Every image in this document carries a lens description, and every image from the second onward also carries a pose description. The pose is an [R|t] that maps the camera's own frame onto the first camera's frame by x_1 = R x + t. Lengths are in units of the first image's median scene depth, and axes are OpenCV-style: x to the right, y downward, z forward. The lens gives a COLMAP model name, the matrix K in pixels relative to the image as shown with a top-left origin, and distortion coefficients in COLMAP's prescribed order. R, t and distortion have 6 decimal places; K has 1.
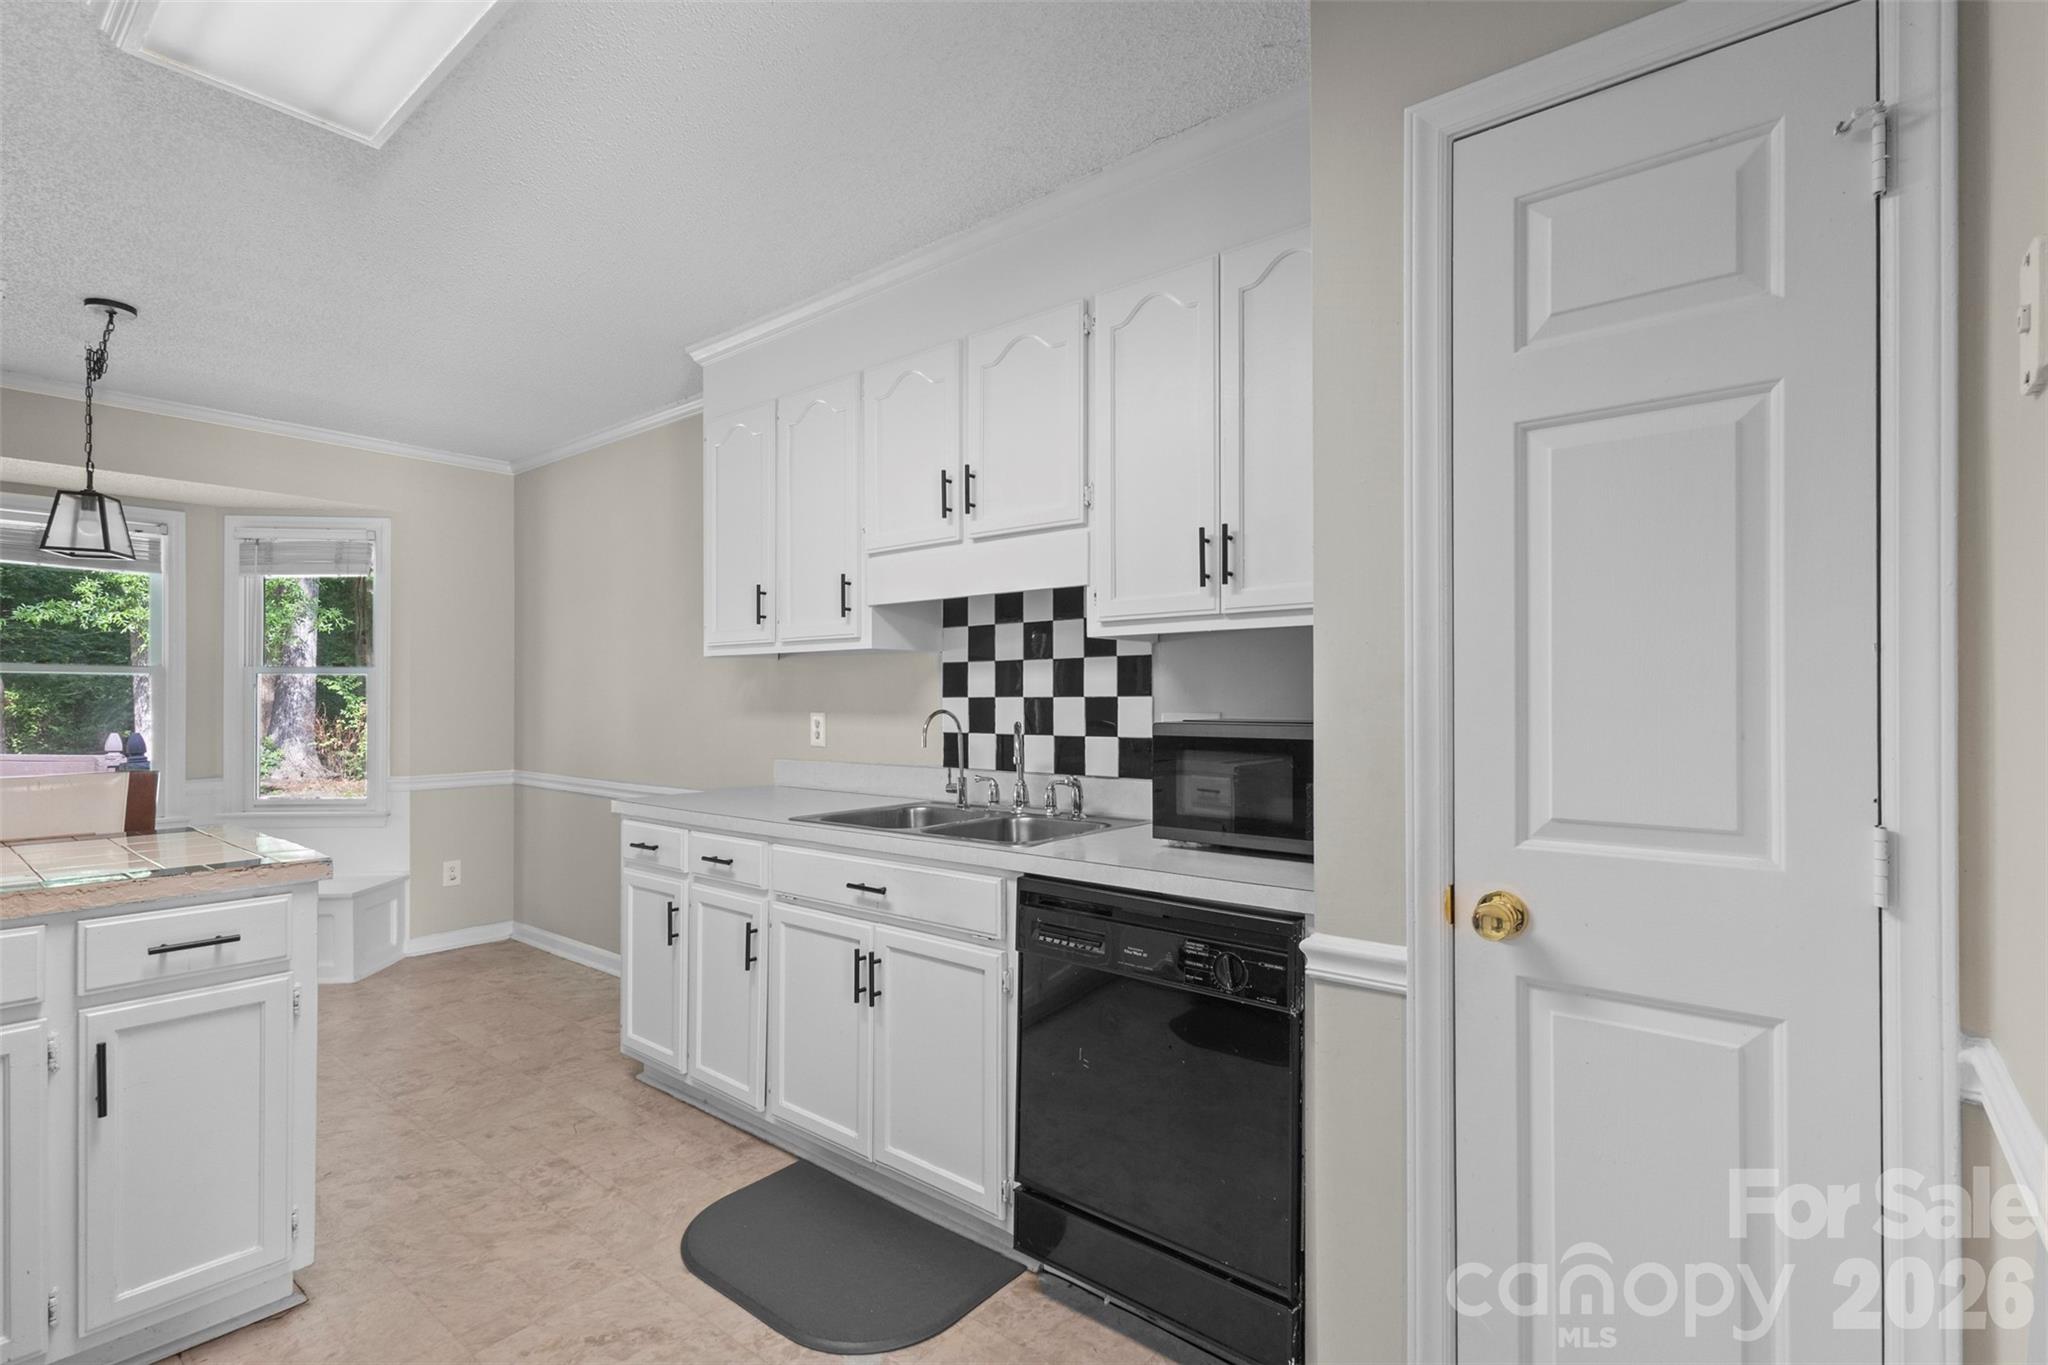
lens RADIAL K [[953.0, 0, 1019.0], [0, 953.0, 691.5], [0, 0, 1]] dist [0.008127, 0.003972]
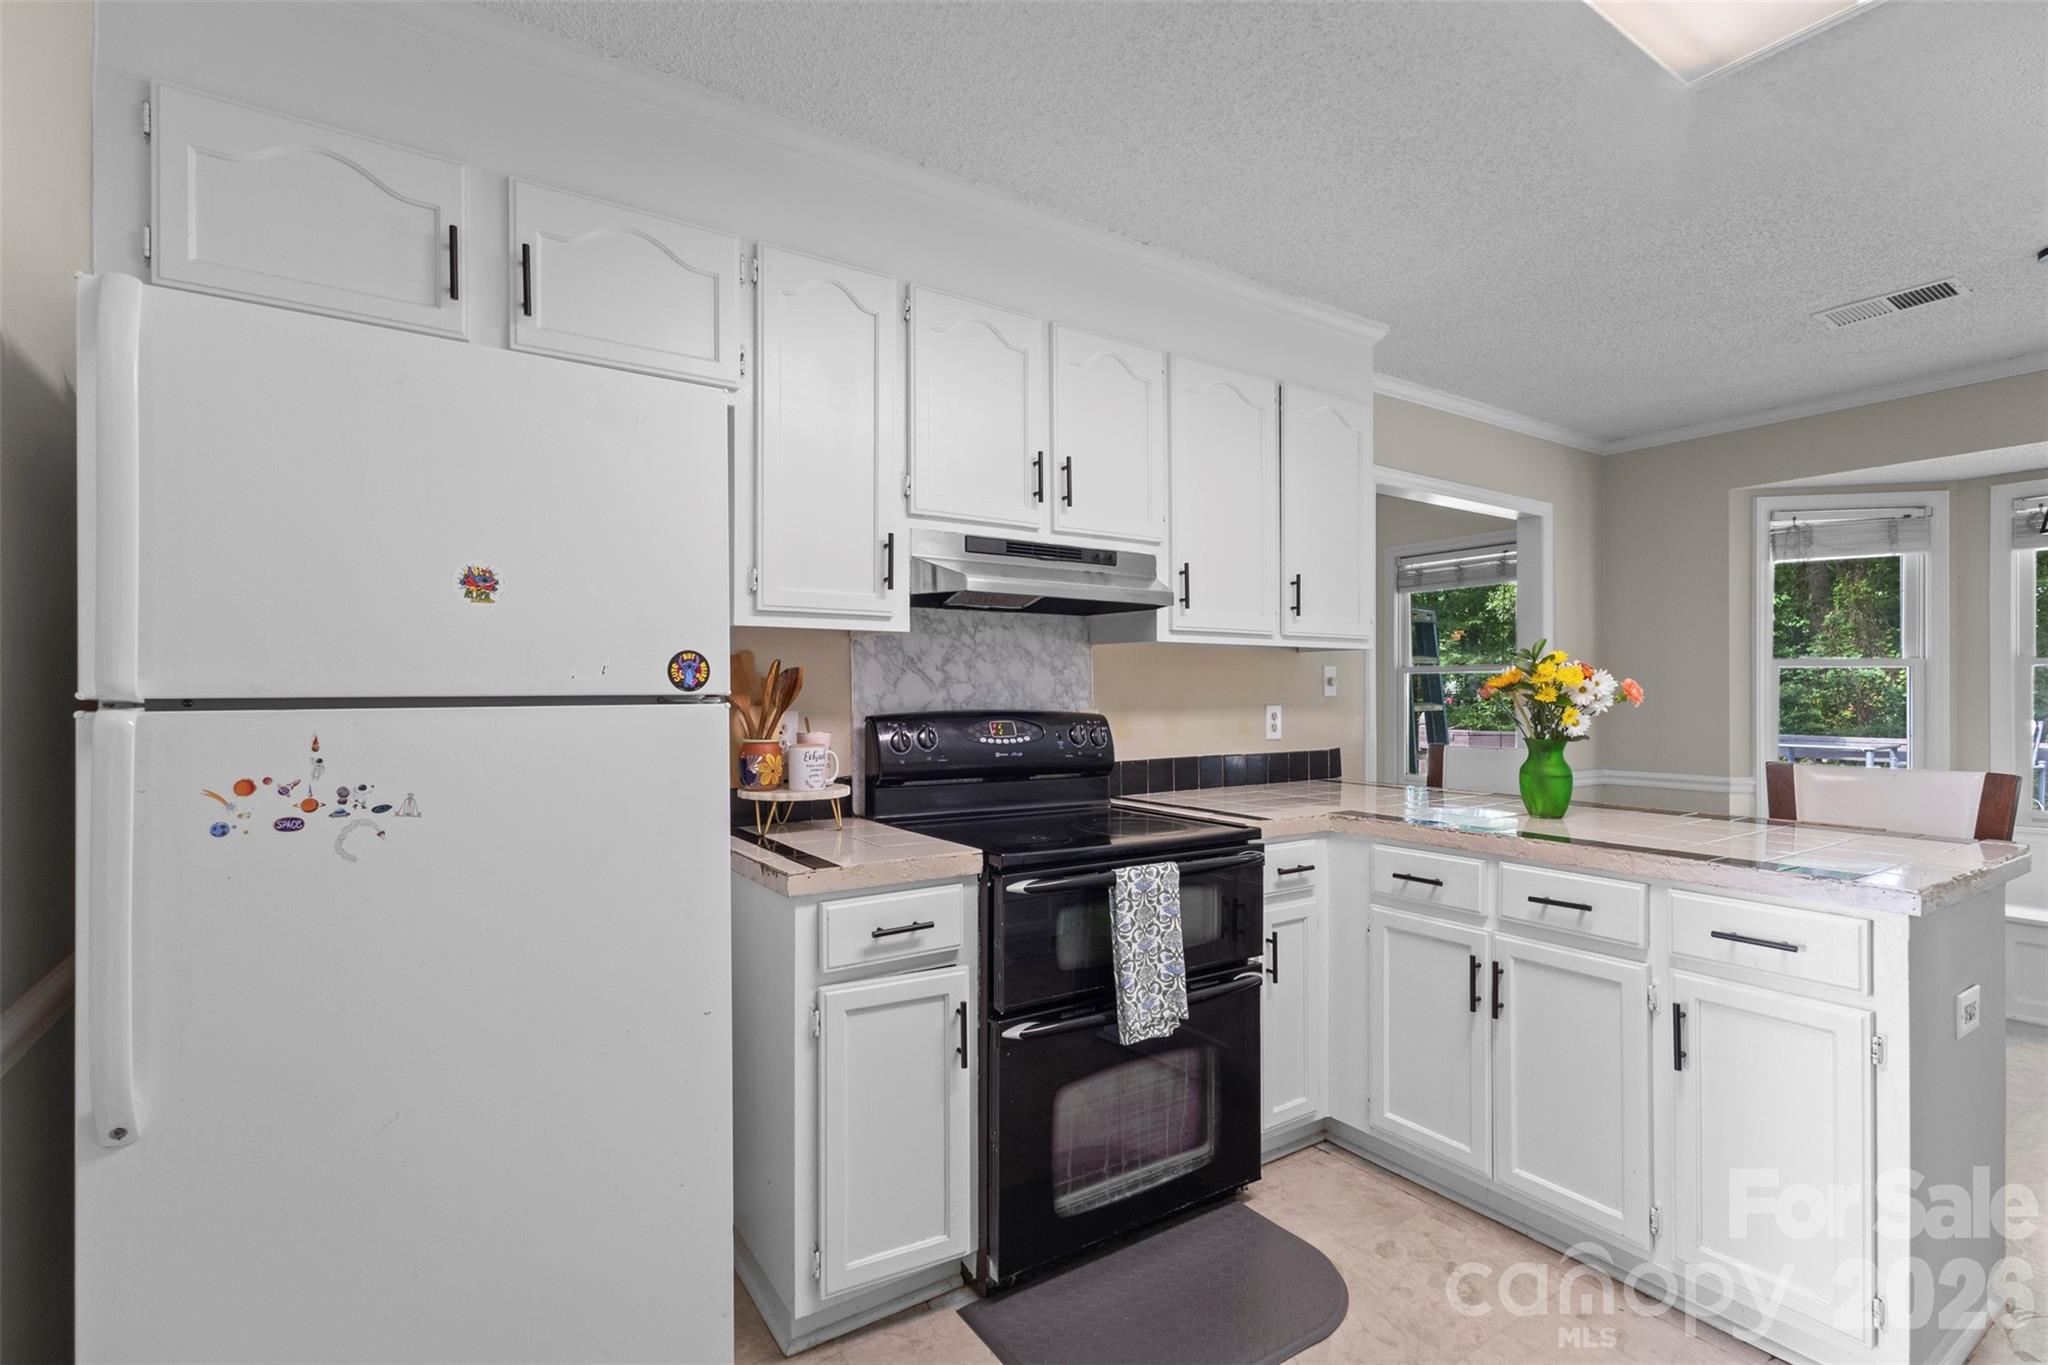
lens RADIAL K [[953.0, 0, 1025.5], [0, 953.0, 681.1], [0, 0, 1]] dist [0.008127, 0.003972]
pose [[-0.283888, -0.007379, -0.958829, 0.197348], [0.004700, 0.999948, -0.009087, 0.000349], [0.958846, -0.007086, -0.283839, 0.366144]]
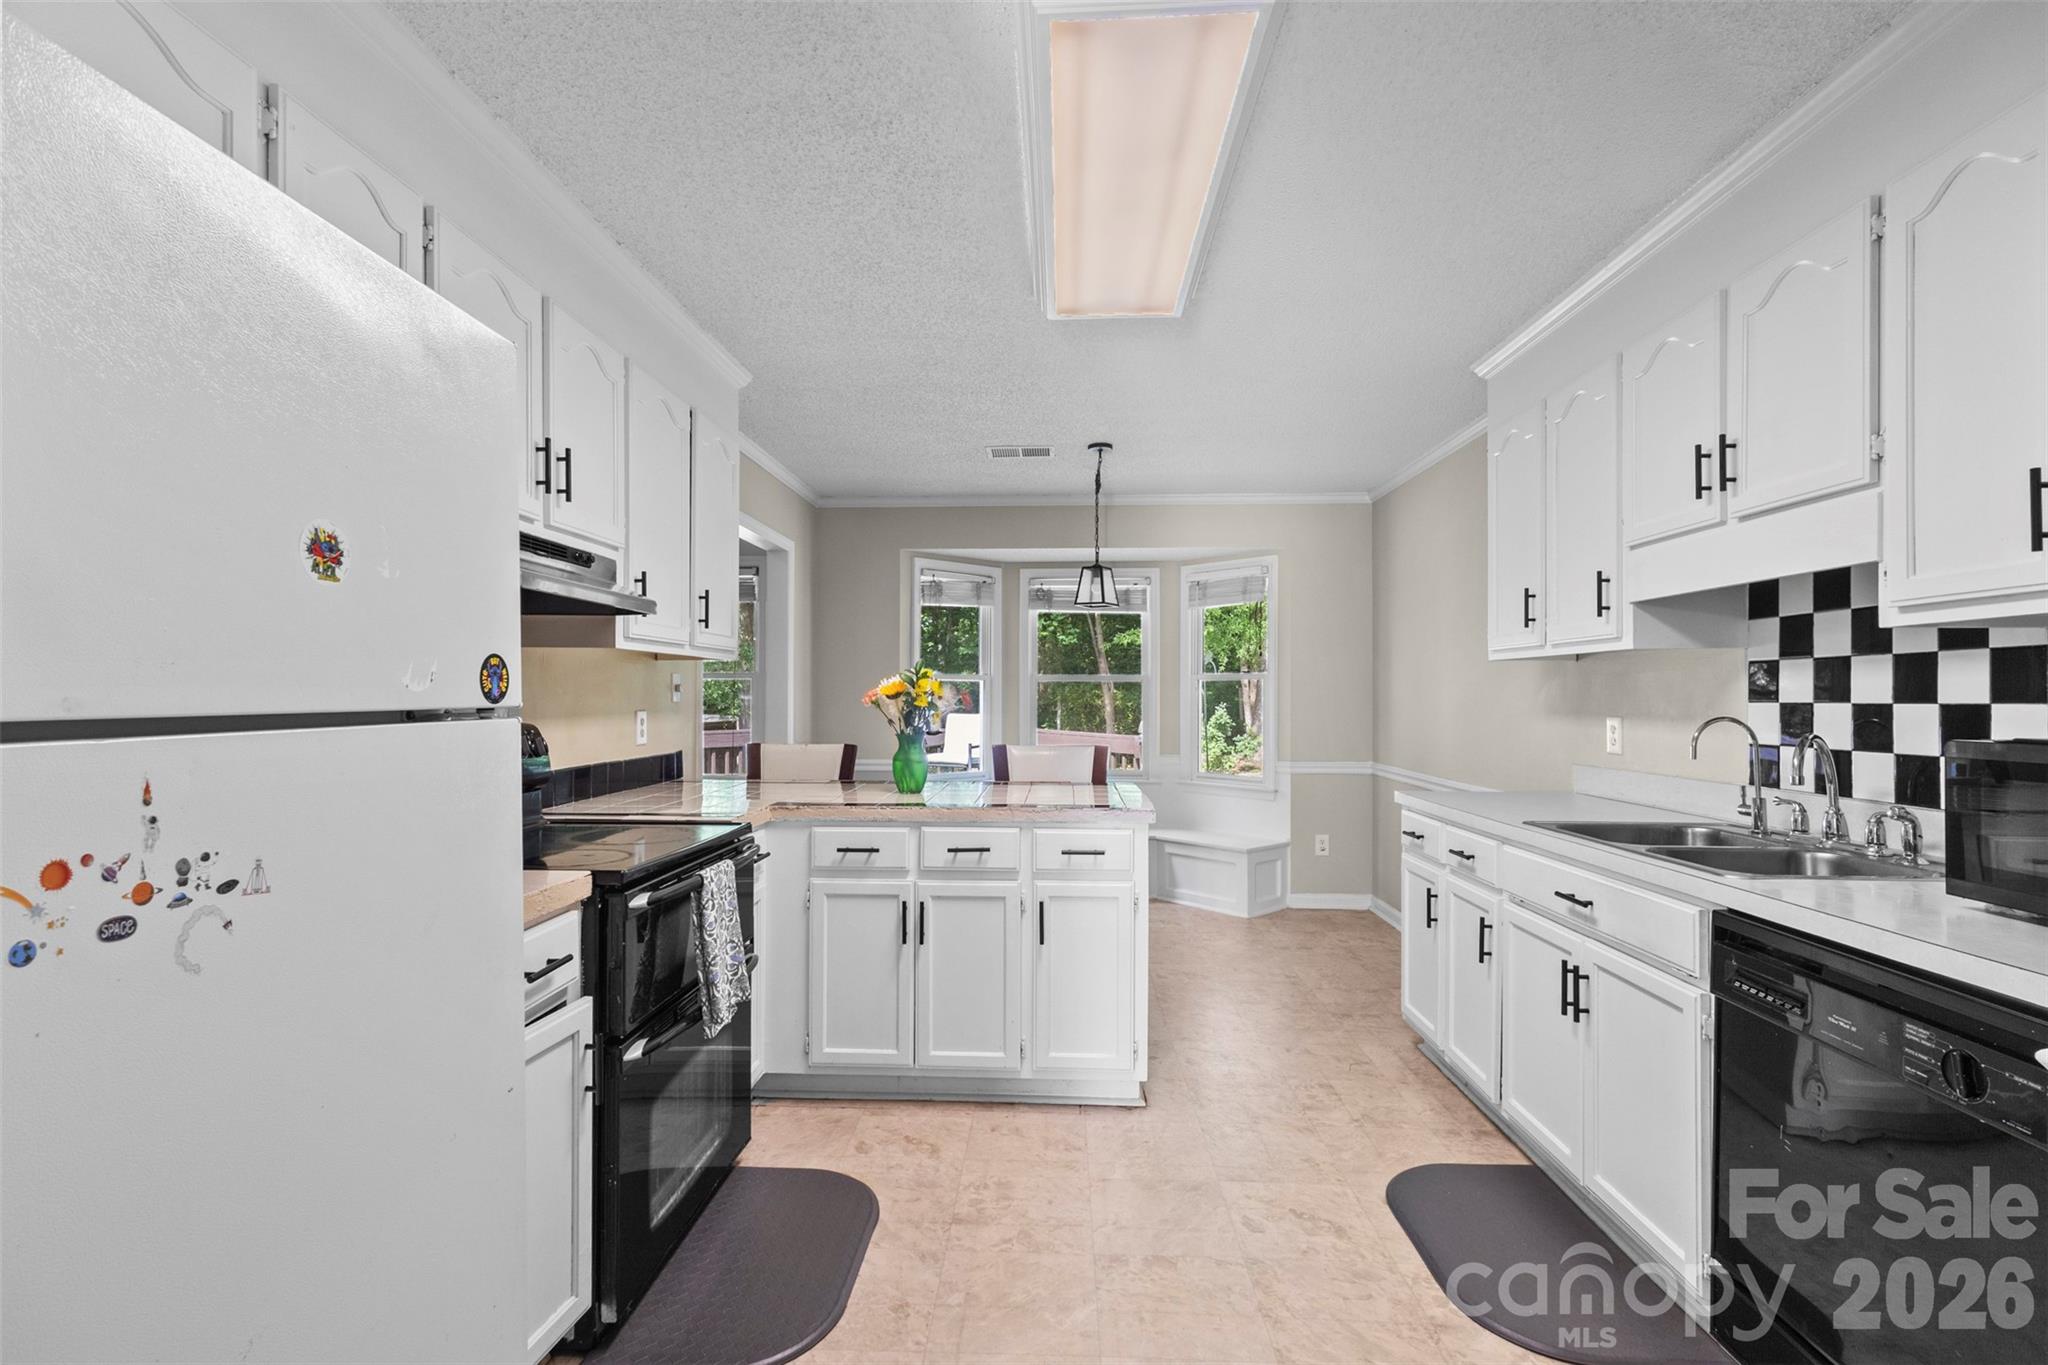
lens RADIAL K [[953.0, 0, 1018.2], [0, 953.0, 683.1], [0, 0, 1]] dist [0.008127, 0.003972]
pose [[0.598125, -0.007155, -0.801371, 0.234245], [0.001132, 0.999967, -0.008083, -0.005110], [0.801402, 0.003927, 0.598114, -0.028823]]
